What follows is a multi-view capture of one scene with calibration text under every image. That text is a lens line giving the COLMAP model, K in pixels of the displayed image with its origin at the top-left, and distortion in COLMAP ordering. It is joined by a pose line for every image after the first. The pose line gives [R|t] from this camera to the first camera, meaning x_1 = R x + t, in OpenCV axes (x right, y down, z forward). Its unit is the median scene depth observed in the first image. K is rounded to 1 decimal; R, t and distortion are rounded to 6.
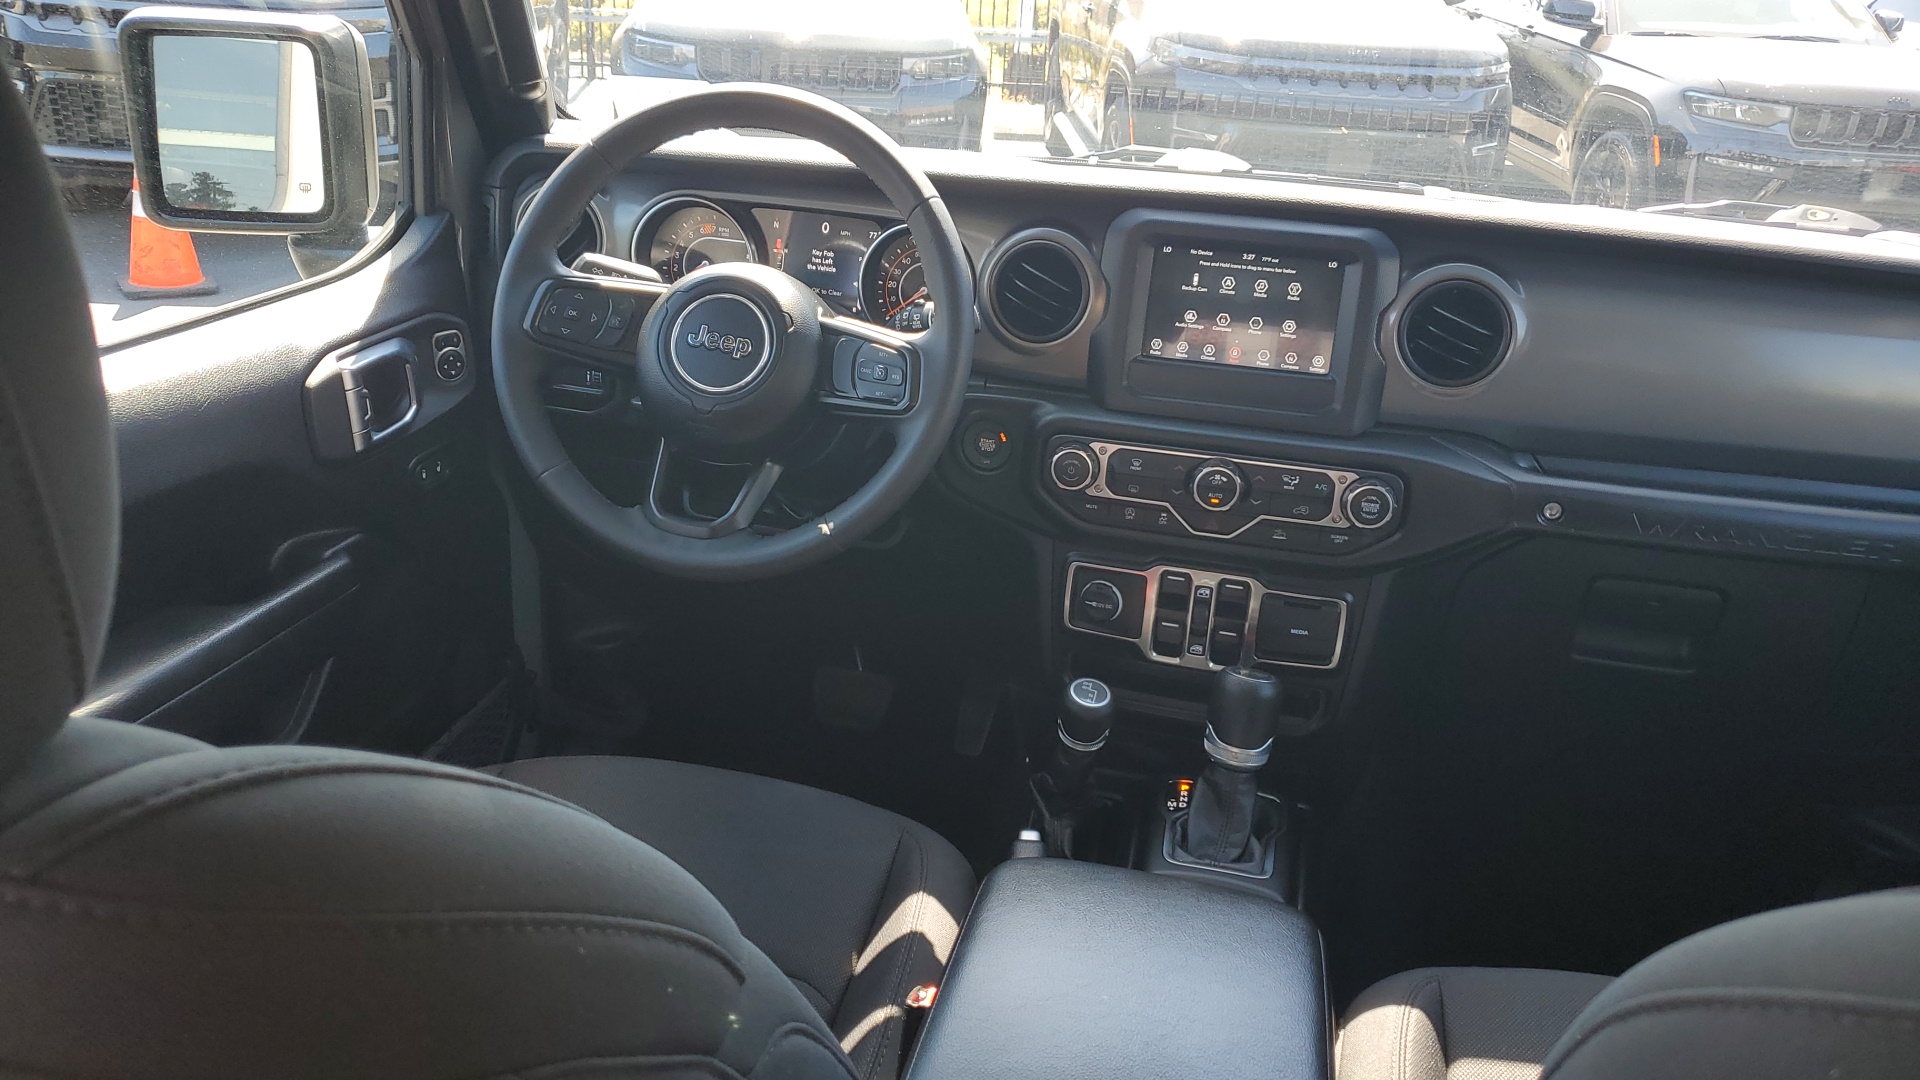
lens RADIAL K [[1520.9, 0, 928.2], [0, 1520.9, 528.1], [0, 0, 1]] dist [0.194369, -0.455893]
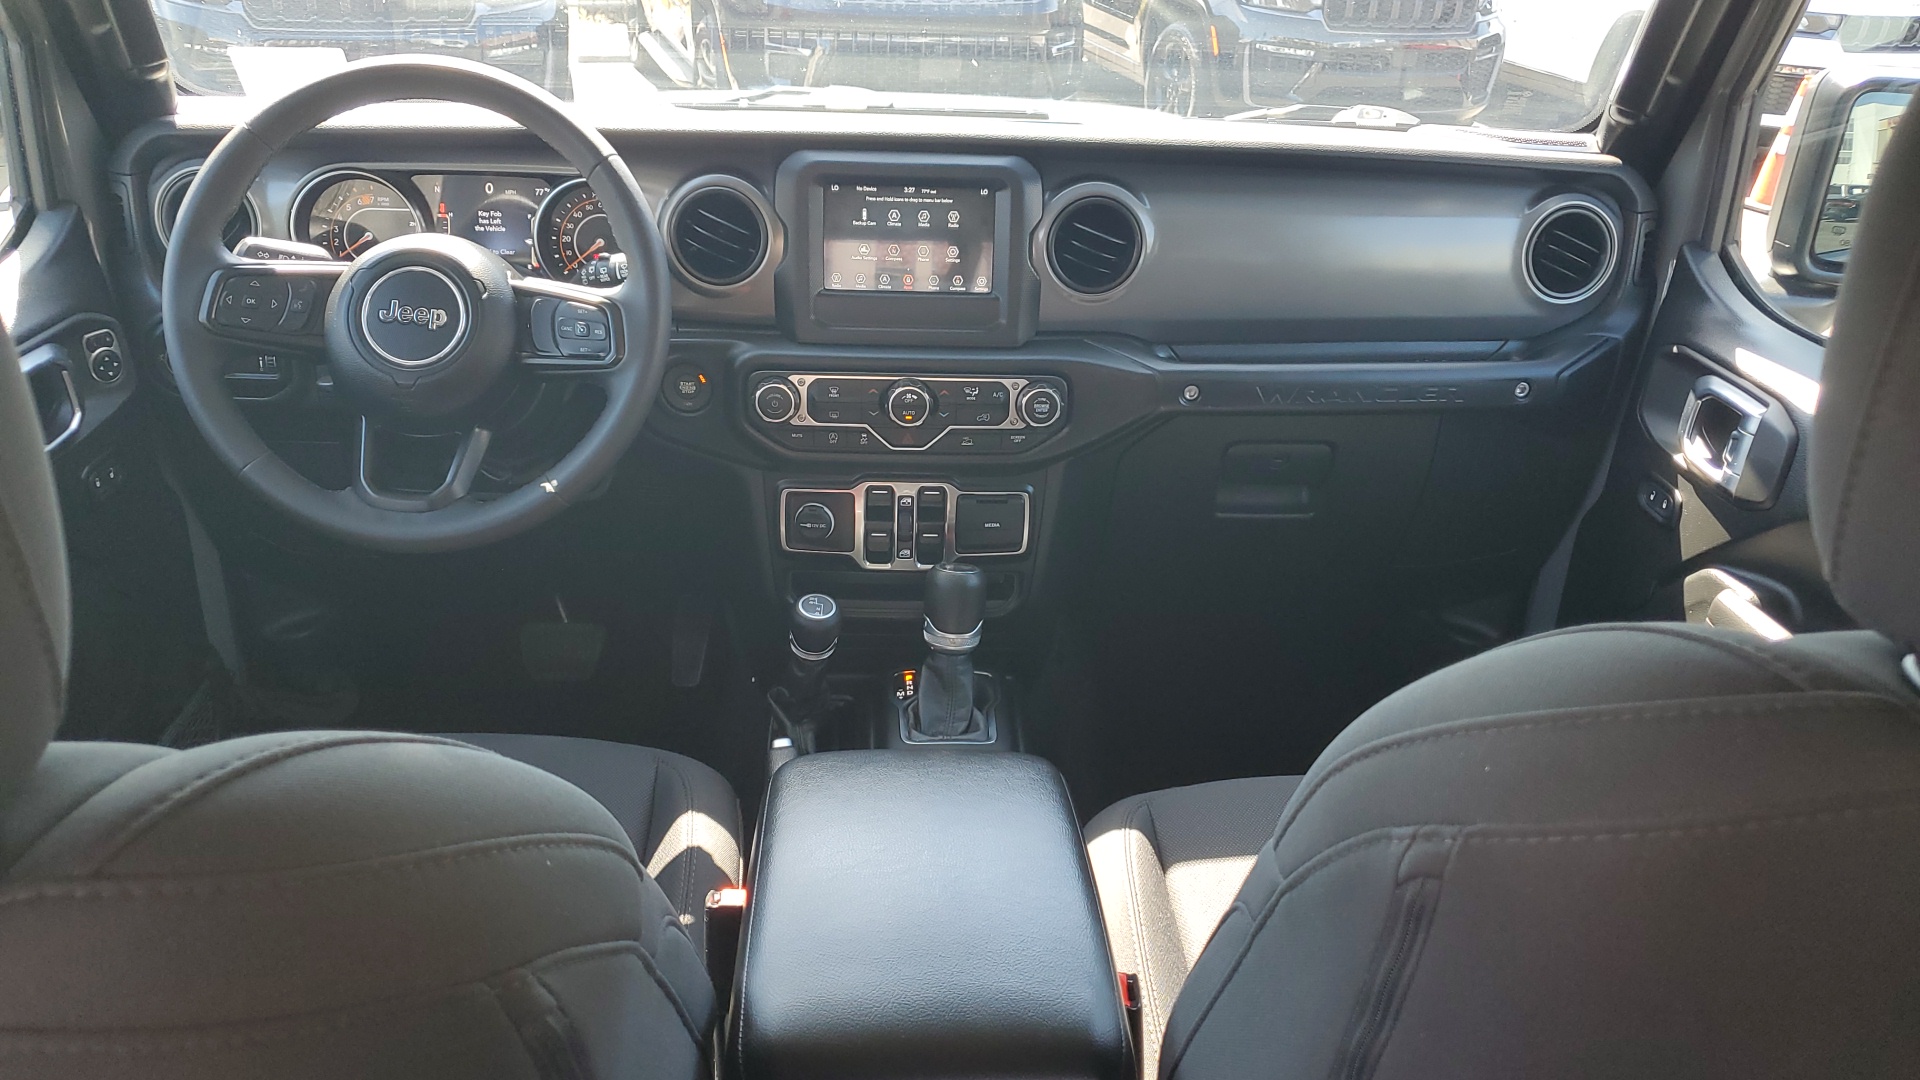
lens RADIAL K [[1523.3, 0, 961.4], [0, 1523.3, 605.5], [0, 0, 1]] dist [0.007548, -0.000048]
pose [[0.958578, -0.144783, 0.245287, -0.063177], [0.118788, 0.985916, 0.117724, -0.008747], [-0.258877, -0.083710, 0.962276, -0.072632]]
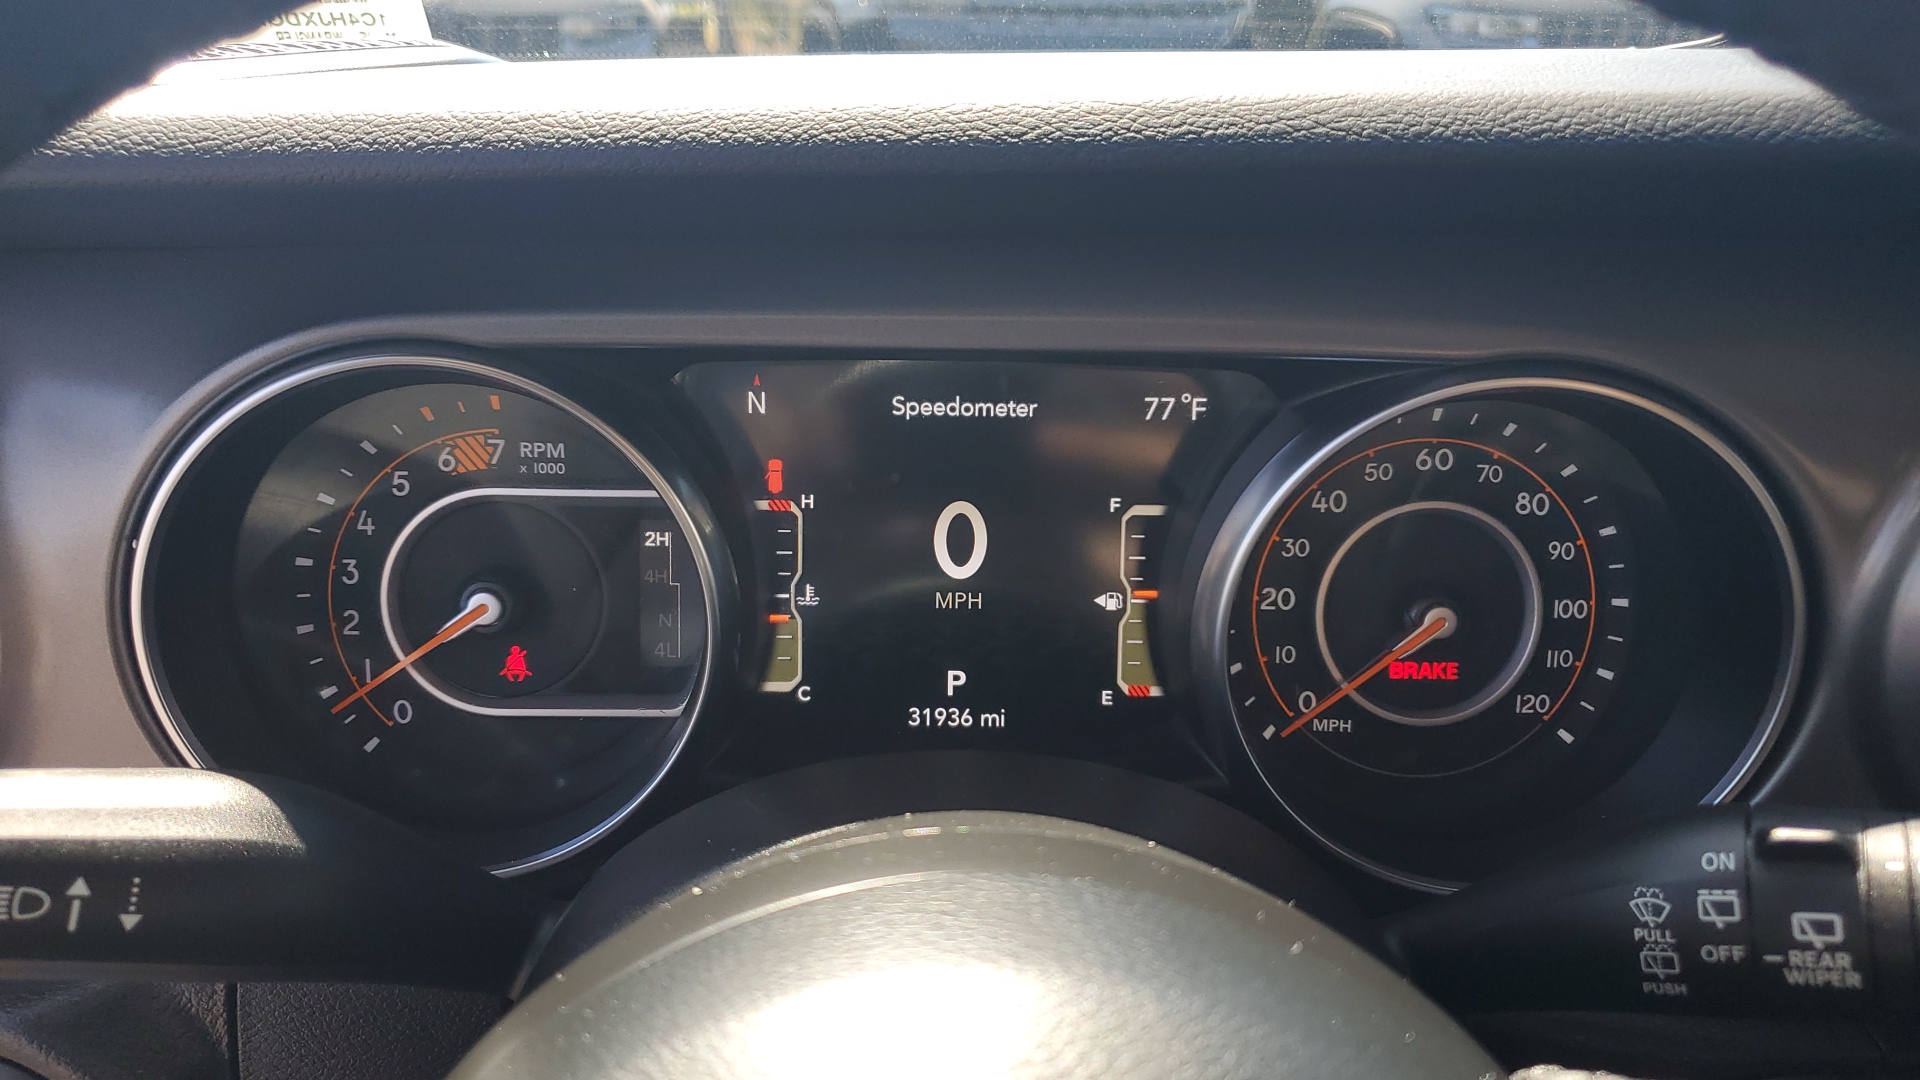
lens RADIAL K [[1523.3, 0, 961.4], [0, 1523.3, 605.5], [0, 0, 1]] dist [0.007548, -0.000048]
pose [[0.966890, -0.133437, 0.217528, -0.141806], [0.120001, 0.990019, 0.073913, -0.202088], [-0.225220, -0.045362, 0.973251, 0.846332]]
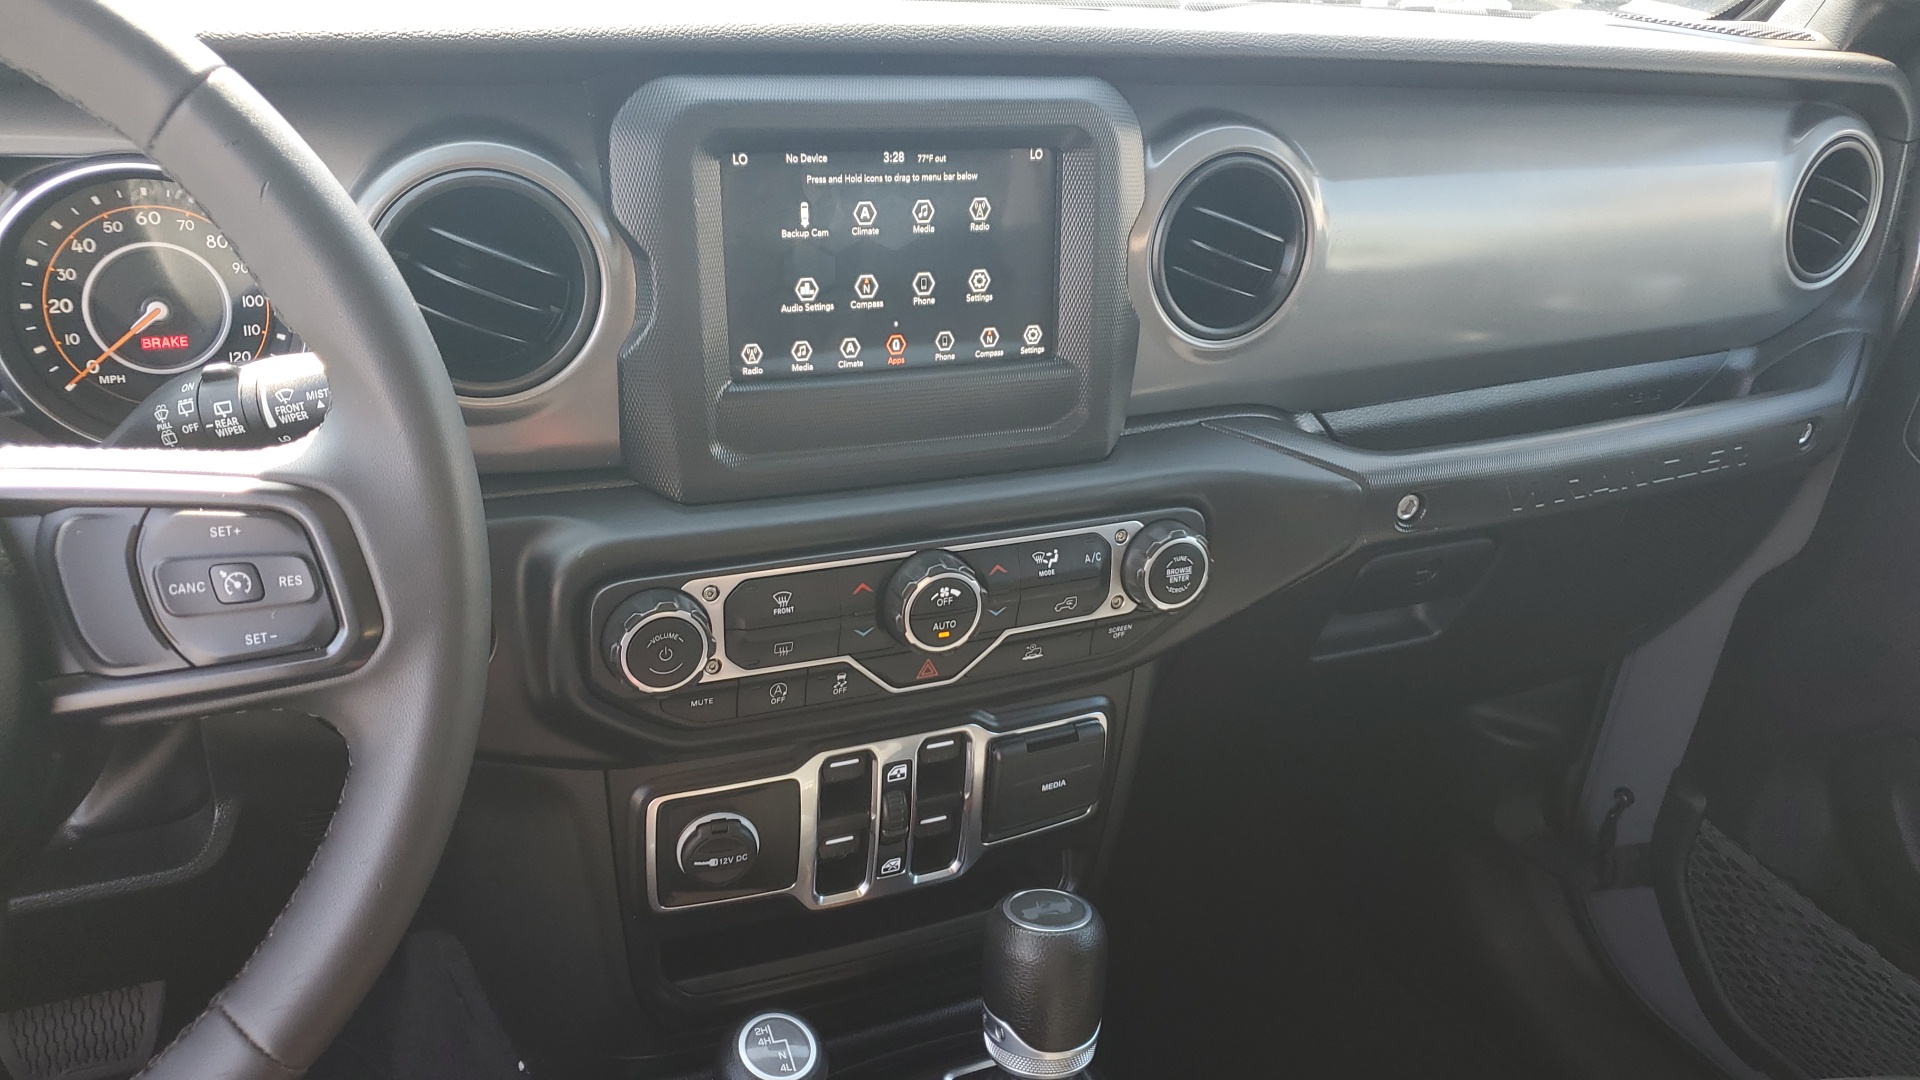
lens RADIAL K [[1500.4, 0, 947.5], [0, 1500.4, 530.9], [0, 0, 1]] dist [0.008612, -0.002432]
pose [[0.793446, -0.263886, 0.548460, -0.082286], [0.190362, 0.963508, 0.188190, -0.145512], [-0.578106, -0.044913, 0.814725, 0.571523]]
